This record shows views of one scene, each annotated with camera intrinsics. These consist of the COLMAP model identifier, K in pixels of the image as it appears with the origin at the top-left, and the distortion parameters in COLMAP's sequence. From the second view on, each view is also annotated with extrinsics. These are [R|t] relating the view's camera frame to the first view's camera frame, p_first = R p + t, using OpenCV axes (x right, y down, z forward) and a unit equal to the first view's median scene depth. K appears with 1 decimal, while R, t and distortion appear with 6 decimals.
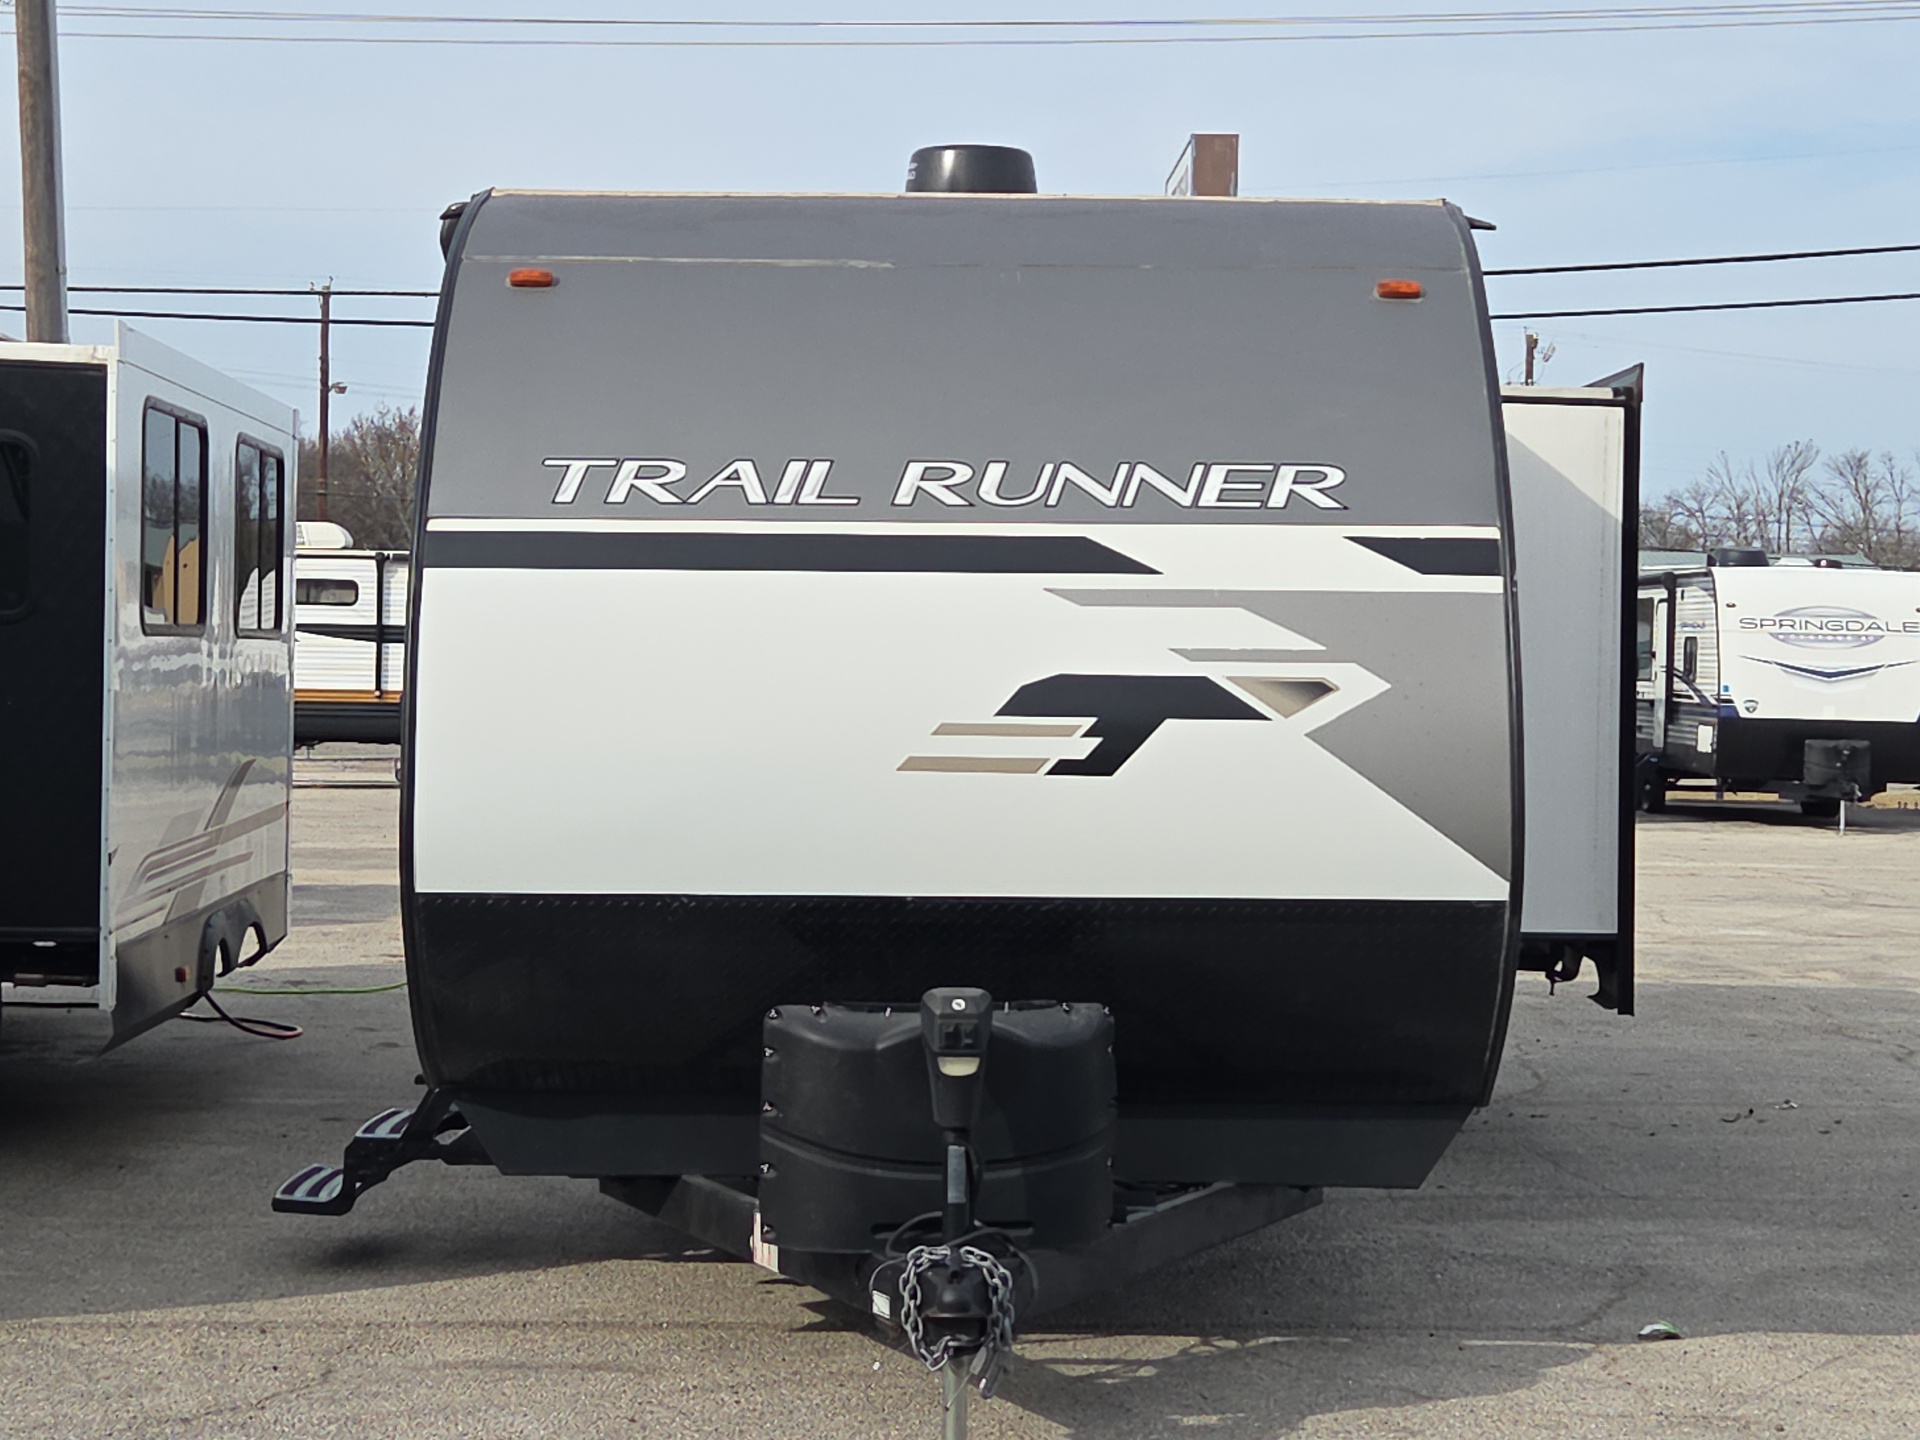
lens RADIAL K [[3600.4, 0, 960.0], [0, 3600.4, 720.0], [0, 0, 1]] dist [0.098290, -0.089904]
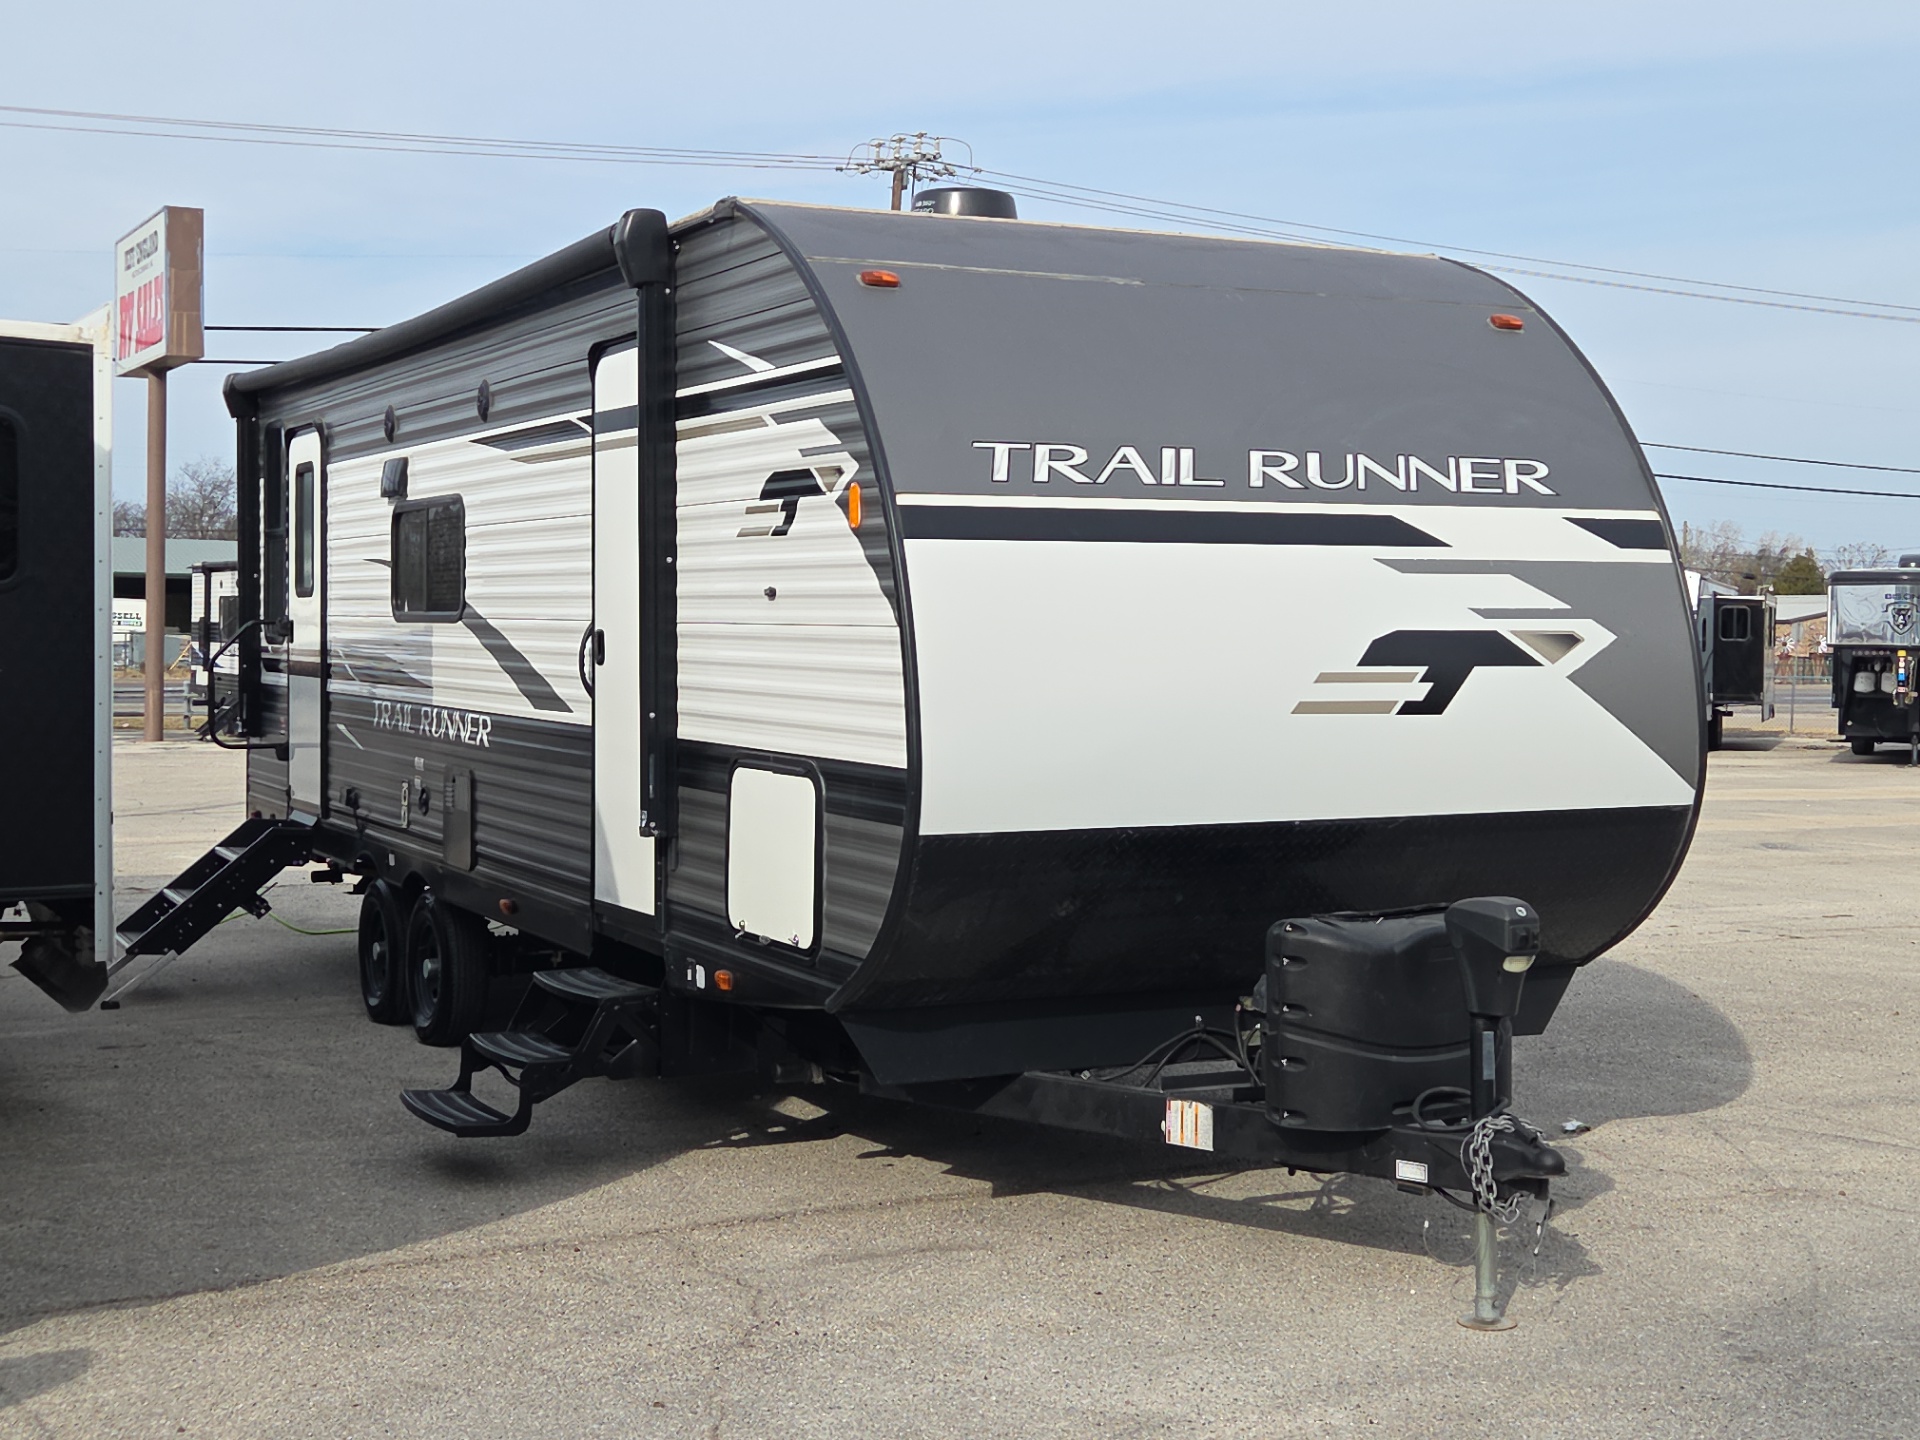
lens RADIAL K [[2599.1, 0, 958.5], [0, 2599.1, 695.8], [0, 0, 1]] dist [0.089565, -0.006754]
pose [[0.896645, -0.020079, 0.442294, -0.480327], [0.014853, 0.999773, 0.015277, -0.006257], [-0.442500, -0.007129, 0.896740, 0.283635]]
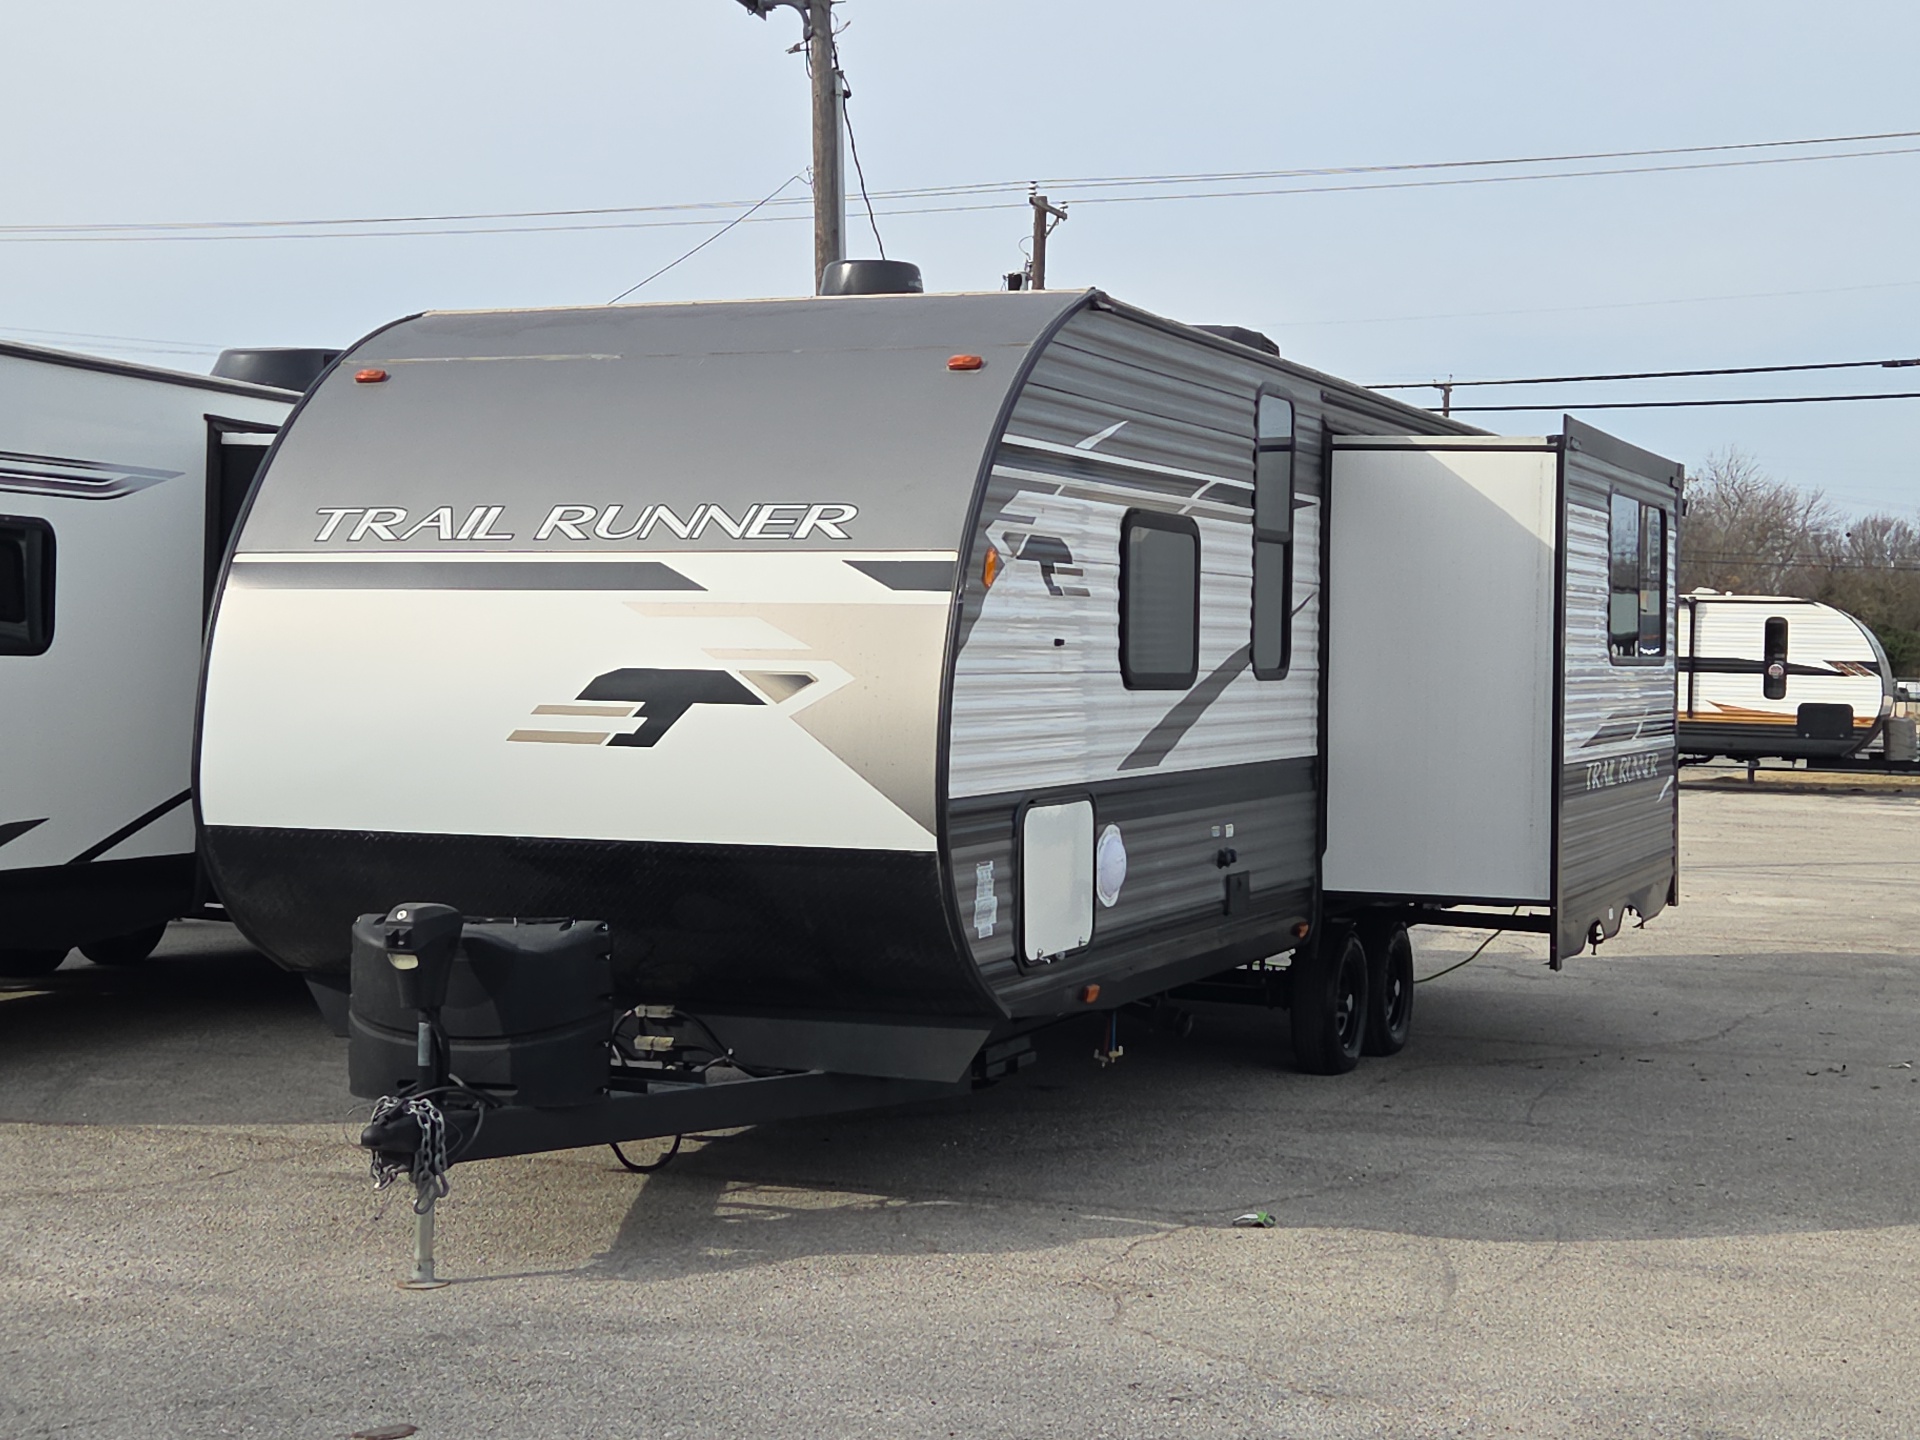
lens RADIAL K [[2871.2, 0, 960.0], [0, 2871.2, 720.0], [0, 0, 1]] dist [0.124829, 0.002885]
pose [[0.926604, 0.010373, -0.375896, 0.522557], [-0.011606, 0.999932, -0.001016, 0.005493], [0.375860, 0.005304, 0.926661, 0.084549]]
